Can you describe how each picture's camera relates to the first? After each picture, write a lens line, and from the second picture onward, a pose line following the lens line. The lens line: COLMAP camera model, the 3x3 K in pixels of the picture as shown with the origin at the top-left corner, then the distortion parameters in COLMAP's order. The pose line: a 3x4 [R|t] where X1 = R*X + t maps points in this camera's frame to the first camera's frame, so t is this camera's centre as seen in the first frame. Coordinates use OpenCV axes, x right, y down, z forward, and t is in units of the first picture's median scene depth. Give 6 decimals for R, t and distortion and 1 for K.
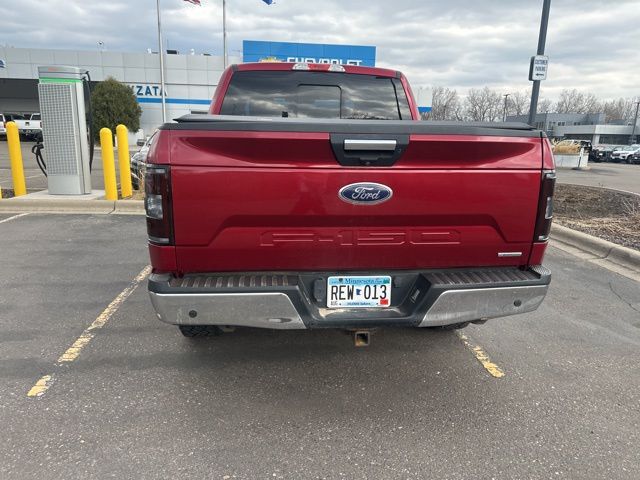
lens RADIAL K [[456.2, 0, 322.4], [0, 456.2, 238.7], [0, 0, 1]] dist [0.035898, -0.035200]
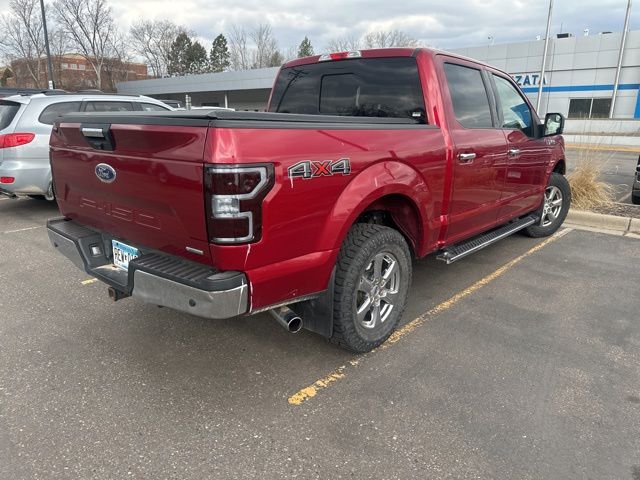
lens RADIAL K [[453.9, 0, 321.9], [0, 453.9, 243.2], [0, 0, 1]] dist [0.041077, -0.038653]
pose [[0.671178, 0.179893, -0.719137, 1.268651], [-0.160094, 0.982390, 0.096329, -0.115187], [0.723802, 0.050476, 0.688159, 0.545378]]
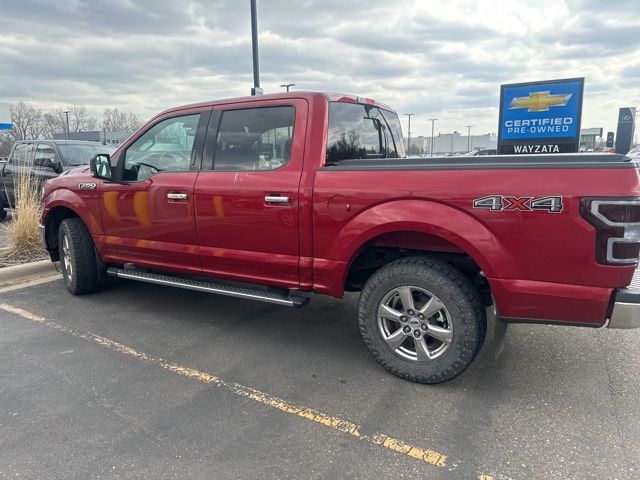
lens RADIAL K [[448.9, 0, 322.9], [0, 448.9, 241.2], [0, 0, 1]] dist [0.035184, -0.037915]
pose [[0.605679, -0.183818, 0.774186, -1.573745], [0.204492, 0.976231, 0.071808, -0.266046], [-0.768984, 0.114822, 0.628872, 0.806986]]
